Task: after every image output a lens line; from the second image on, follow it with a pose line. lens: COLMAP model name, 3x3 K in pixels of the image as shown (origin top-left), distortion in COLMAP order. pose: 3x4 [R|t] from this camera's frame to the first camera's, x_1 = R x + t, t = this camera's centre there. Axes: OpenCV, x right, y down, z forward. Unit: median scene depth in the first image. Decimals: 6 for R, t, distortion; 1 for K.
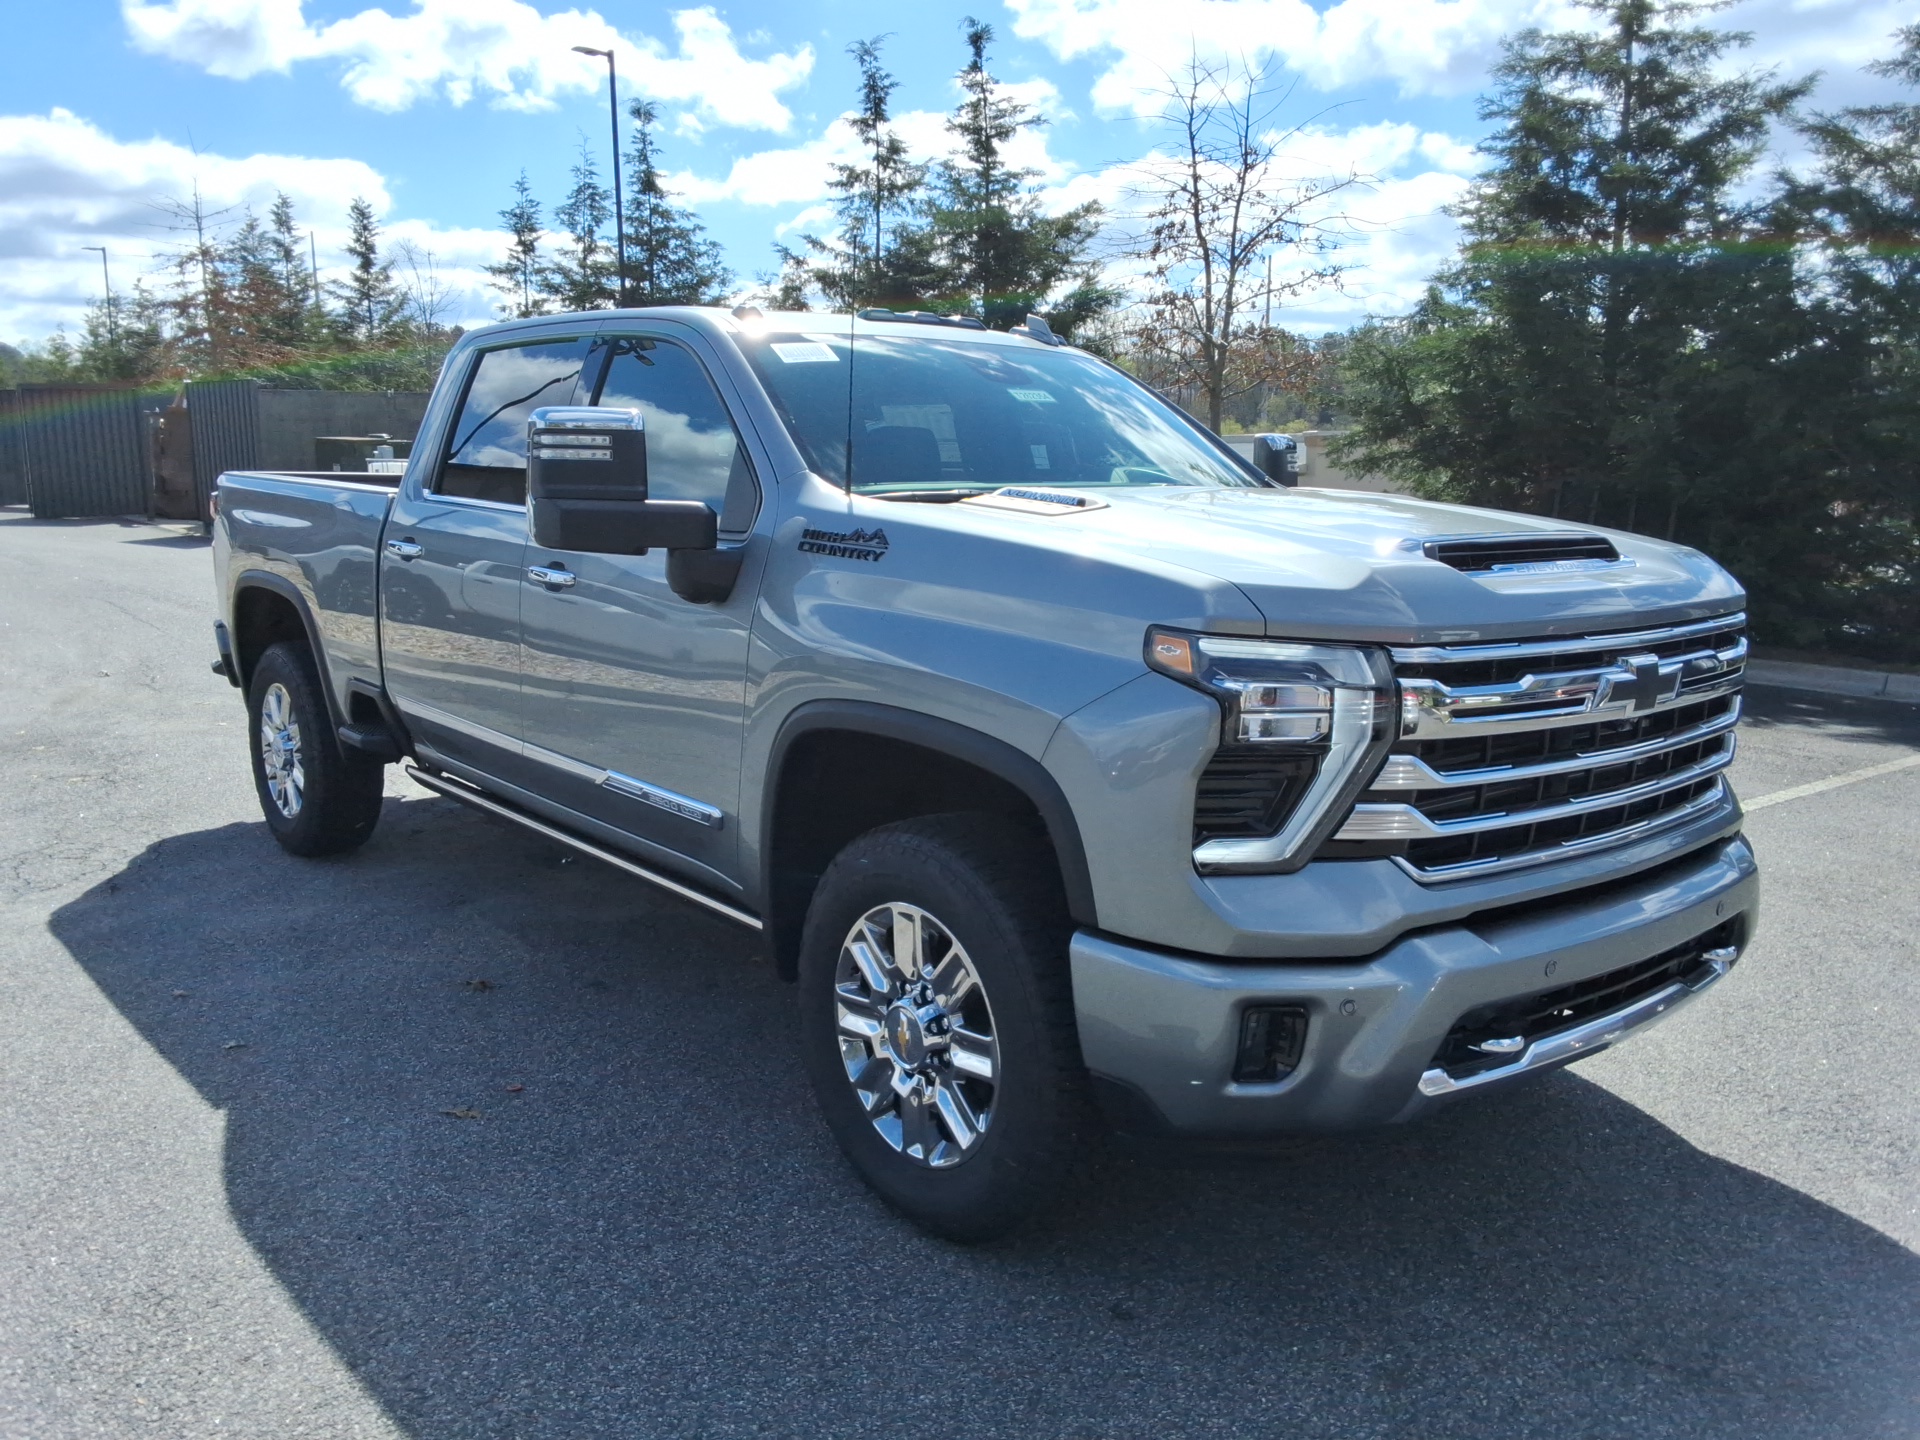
lens RADIAL K [[1526.9, 0, 975.7], [0, 1526.9, 714.8], [0, 0, 1]] dist [0.110150, -0.165574]
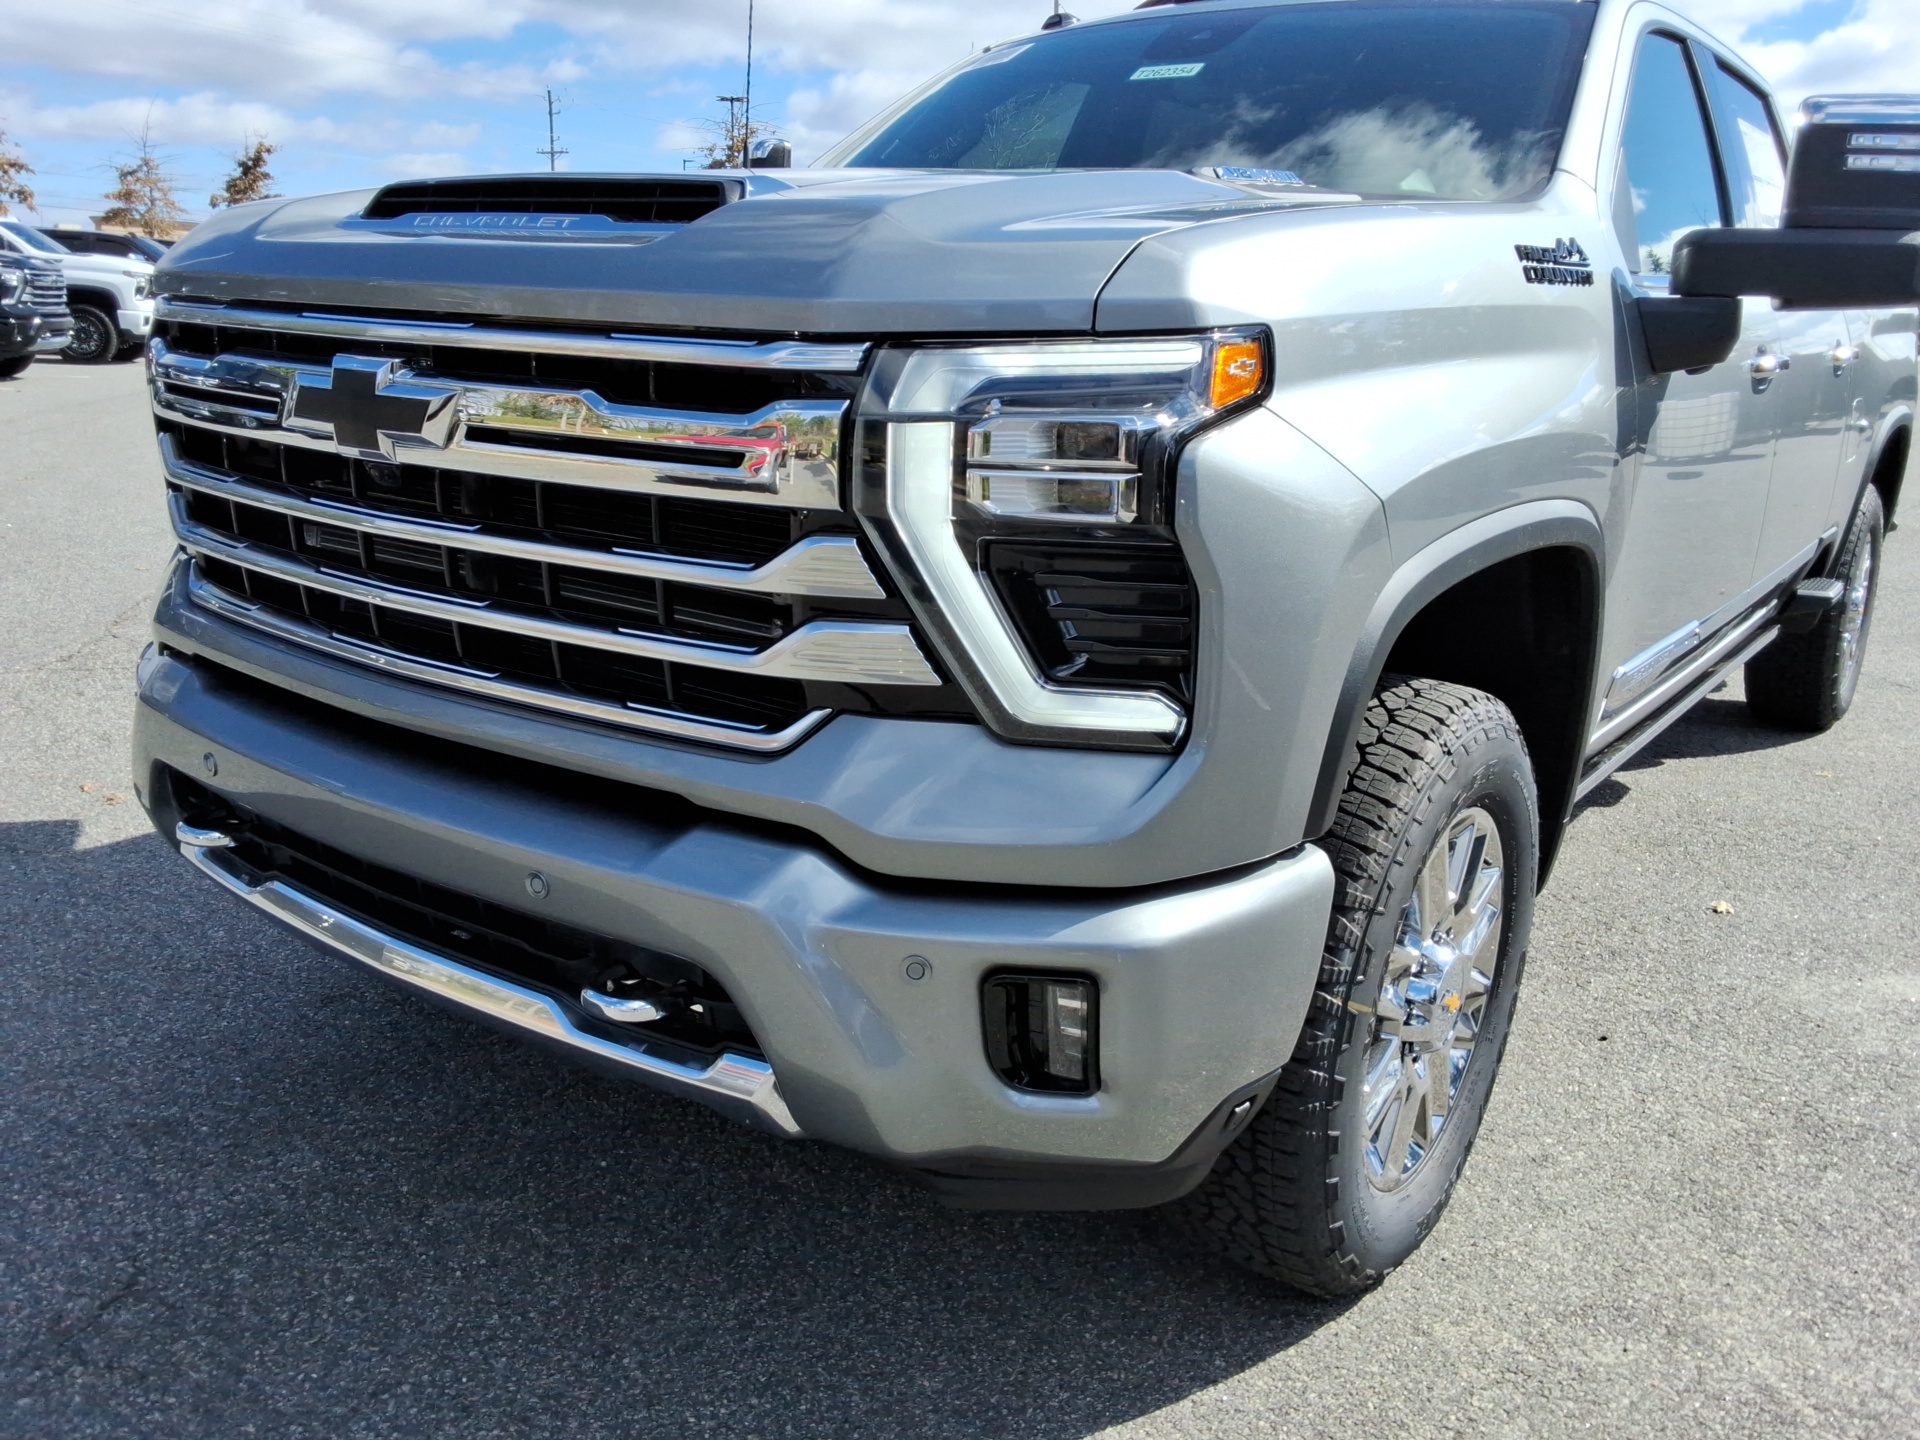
lens RADIAL K [[1526.9, 0, 975.7], [0, 1526.9, 714.8], [0, 0, 1]] dist [0.110150, -0.165574]
pose [[0.239695, 0.241817, -0.940250, 0.104378], [-0.190006, 0.961439, 0.198829, -0.006625], [0.952073, 0.130995, 0.276399, 0.101945]]
